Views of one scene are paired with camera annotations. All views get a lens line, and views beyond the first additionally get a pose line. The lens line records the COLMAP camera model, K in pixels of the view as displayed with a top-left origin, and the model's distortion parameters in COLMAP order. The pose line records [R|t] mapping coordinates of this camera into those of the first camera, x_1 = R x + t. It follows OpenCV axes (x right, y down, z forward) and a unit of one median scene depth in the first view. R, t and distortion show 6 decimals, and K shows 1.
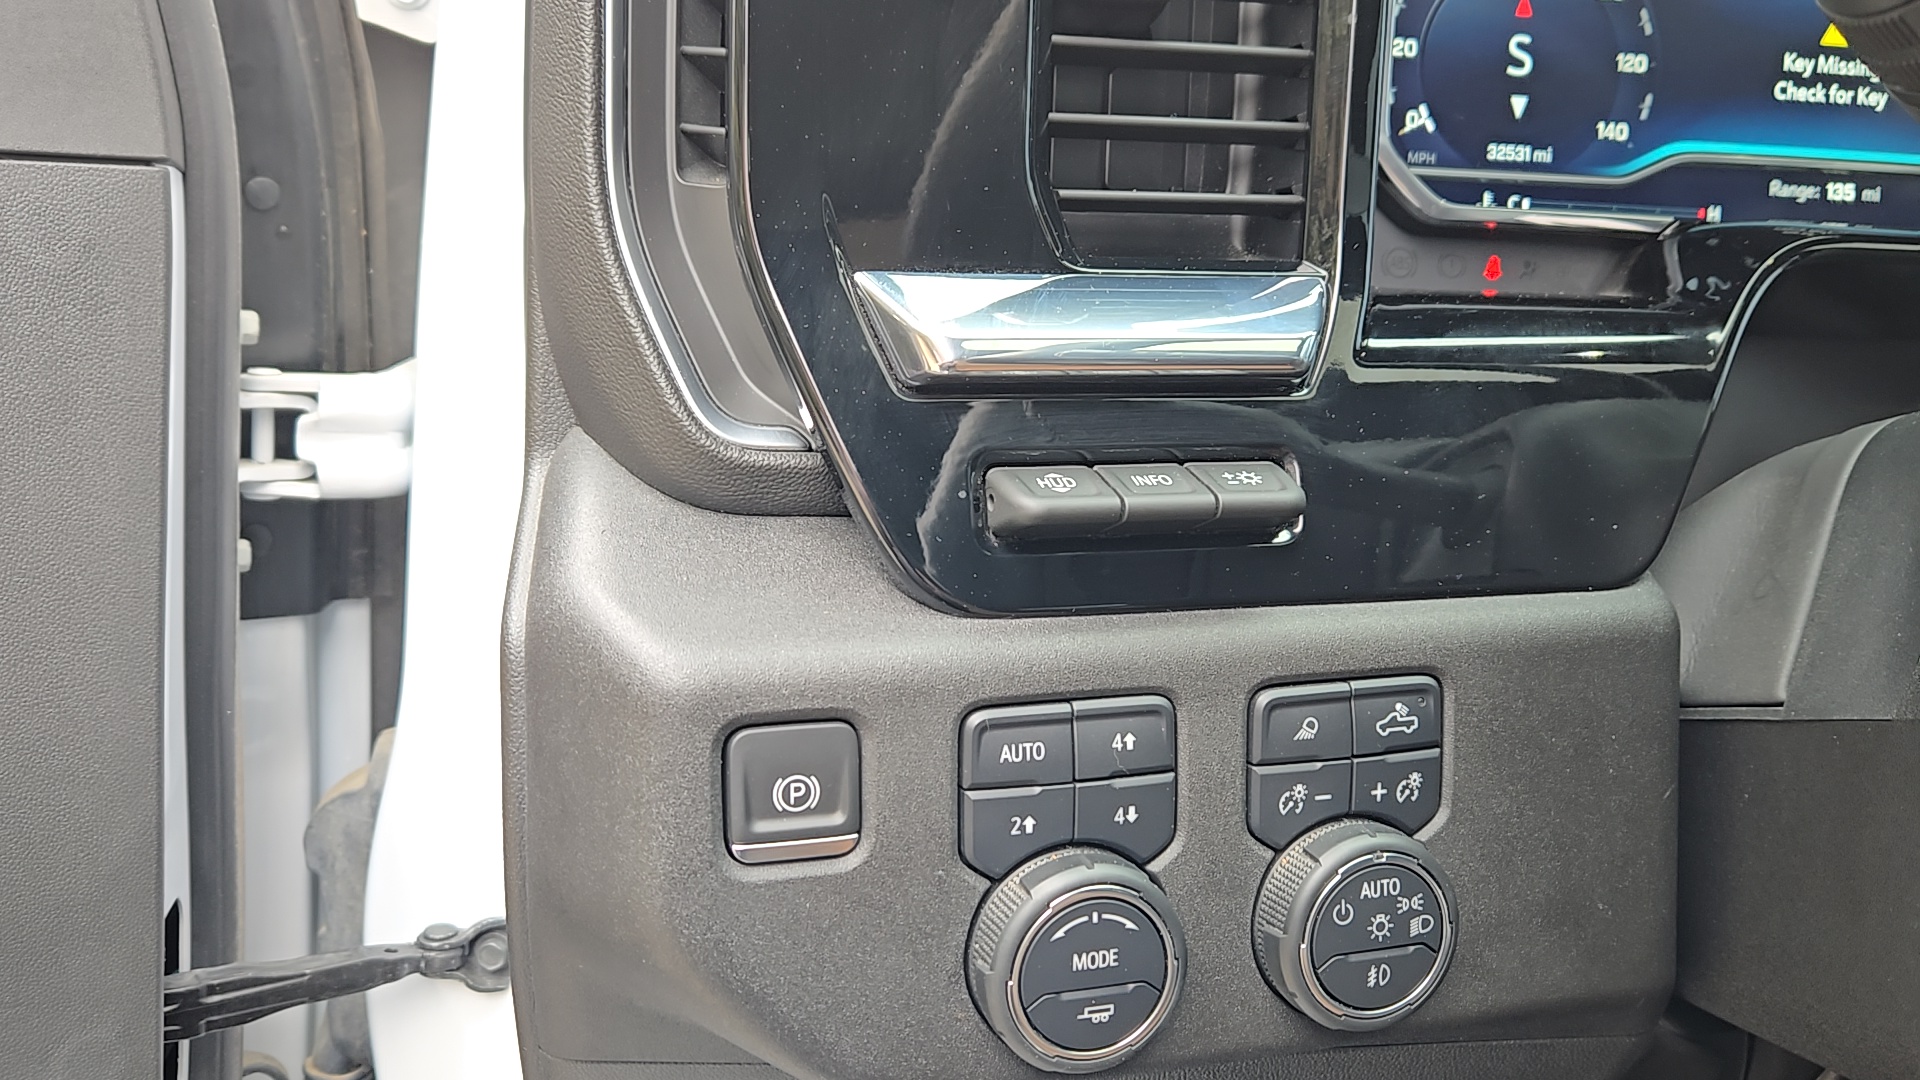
lens RADIAL K [[1586.1, 0, 974.5], [0, 1586.1, 534.5], [0, 0, 1]] dist [0.014750, -0.015967]
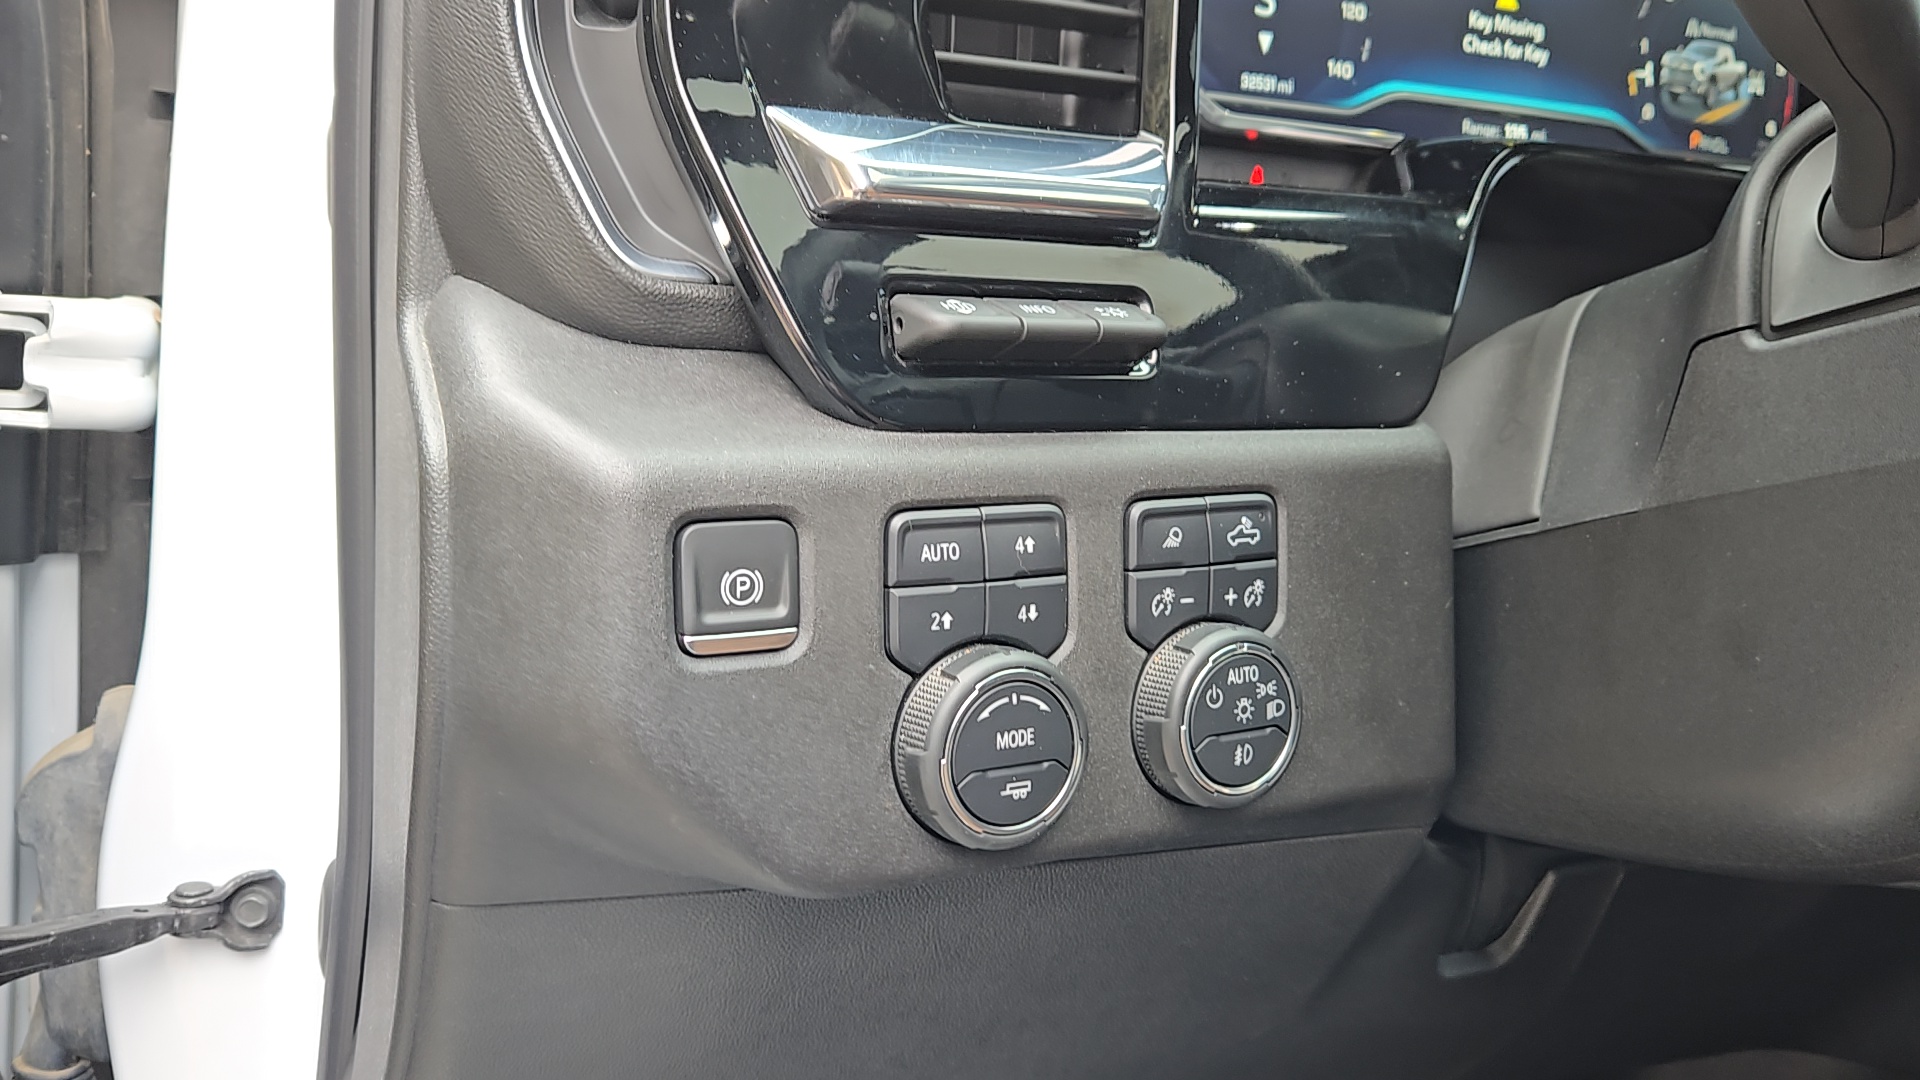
lens RADIAL K [[1586.1, 0, 947.6], [0, 1586.1, 539.9], [0, 0, 1]] dist [0.014750, -0.015967]
pose [[0.972324, -0.024322, 0.232368, -0.193138], [0.032706, 0.998943, -0.032294, 0.147490], [-0.231337, 0.039000, 0.972092, -0.041939]]
